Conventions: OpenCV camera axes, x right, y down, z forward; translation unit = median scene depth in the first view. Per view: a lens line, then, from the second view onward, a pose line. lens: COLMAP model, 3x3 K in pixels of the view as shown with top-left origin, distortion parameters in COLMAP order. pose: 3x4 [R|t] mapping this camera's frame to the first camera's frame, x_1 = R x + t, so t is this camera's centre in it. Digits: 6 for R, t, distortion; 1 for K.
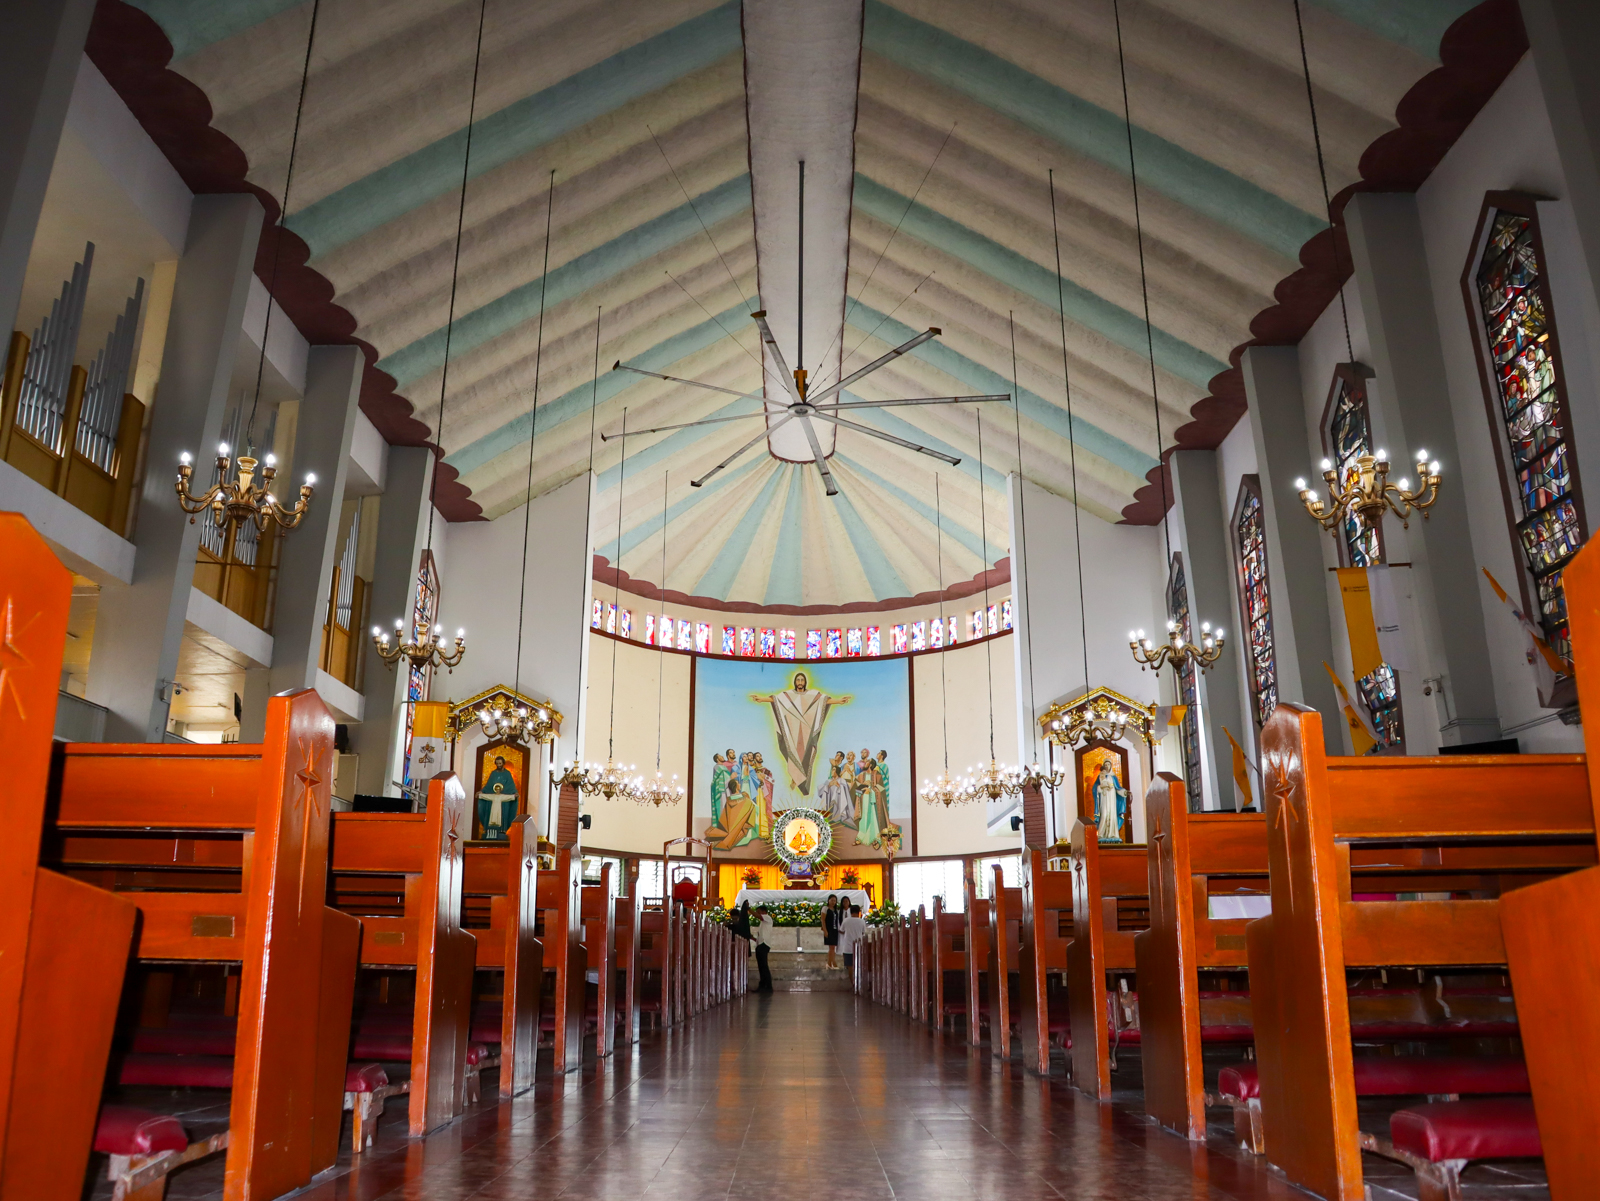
lens RADIAL K [[1279.6, 0, 796.7], [0, 1279.6, 570.1], [0, 0, 1]] dist [-0.130733, 0.076635]
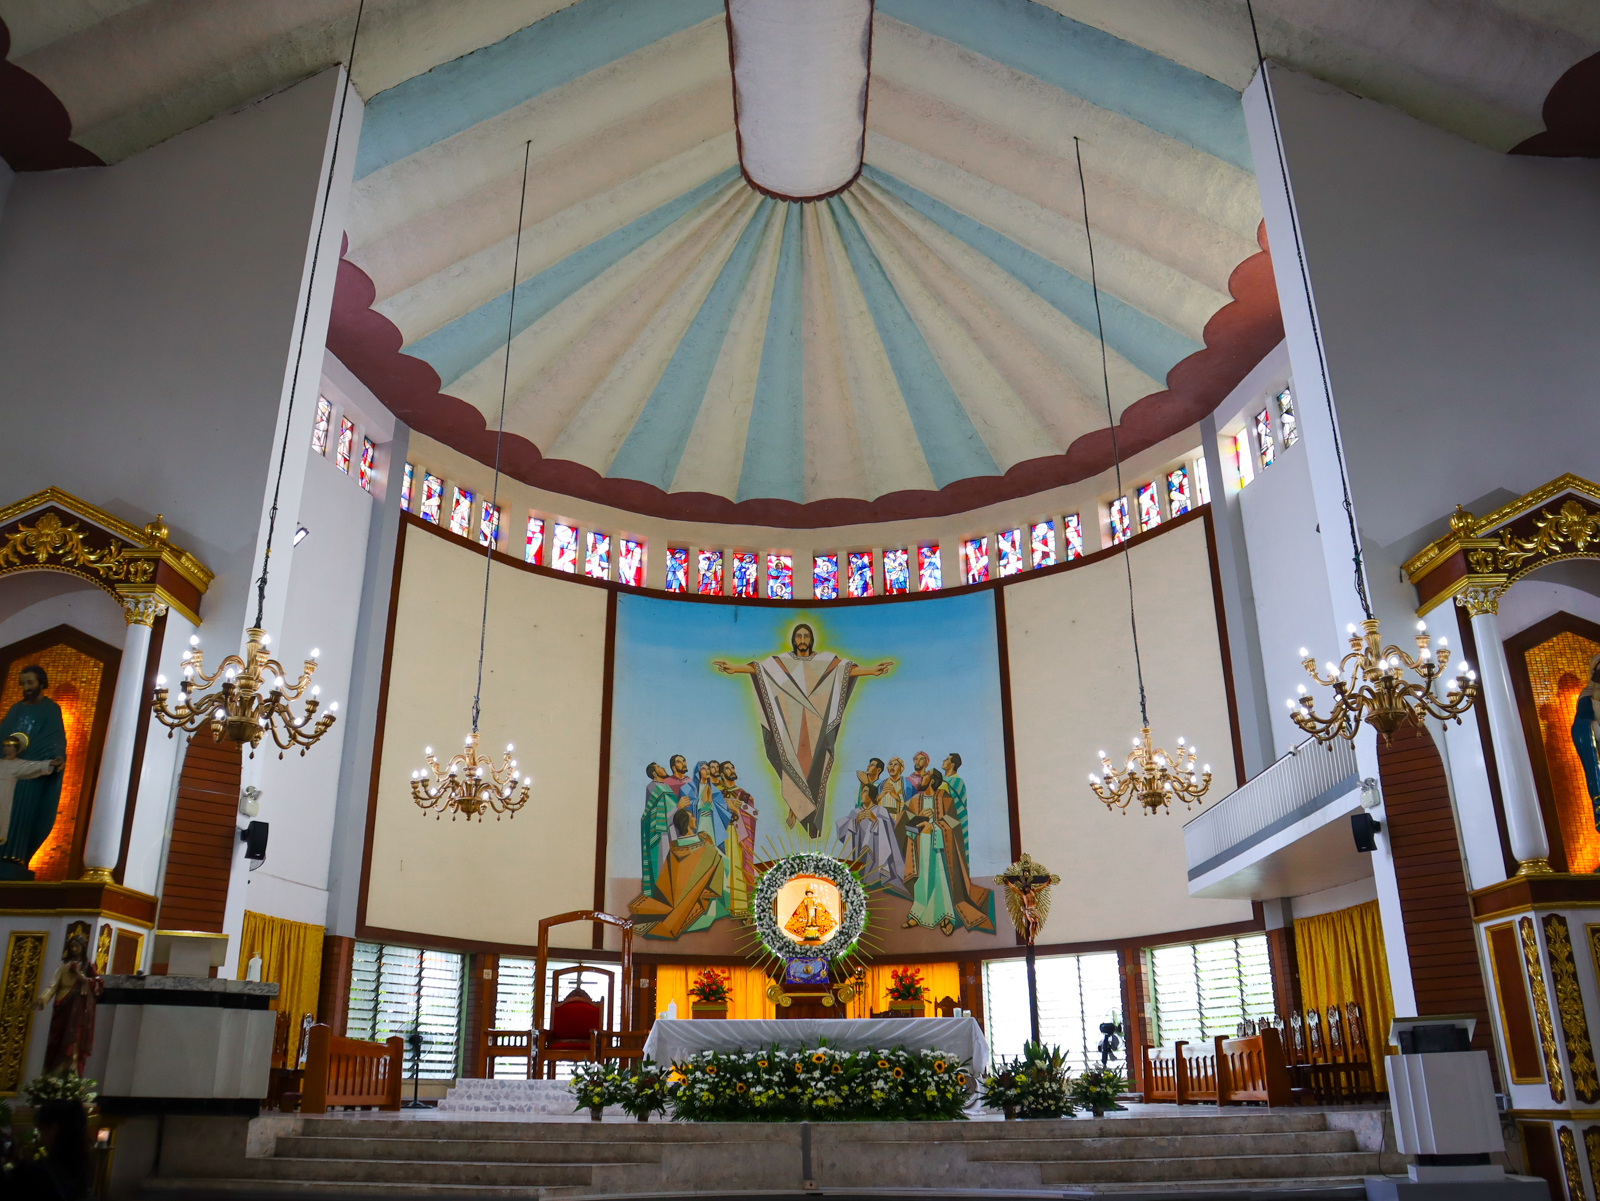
lens RADIAL K [[1279.6, 0, 796.7], [0, 1279.6, 570.1], [0, 0, 1]] dist [-0.130733, 0.076635]
pose [[0.999951, -0.009848, 0.000883, -0.000129], [0.009888, 0.996279, -0.085617, 0.109996], [-0.000037, 0.085621, 0.996328, 0.449198]]
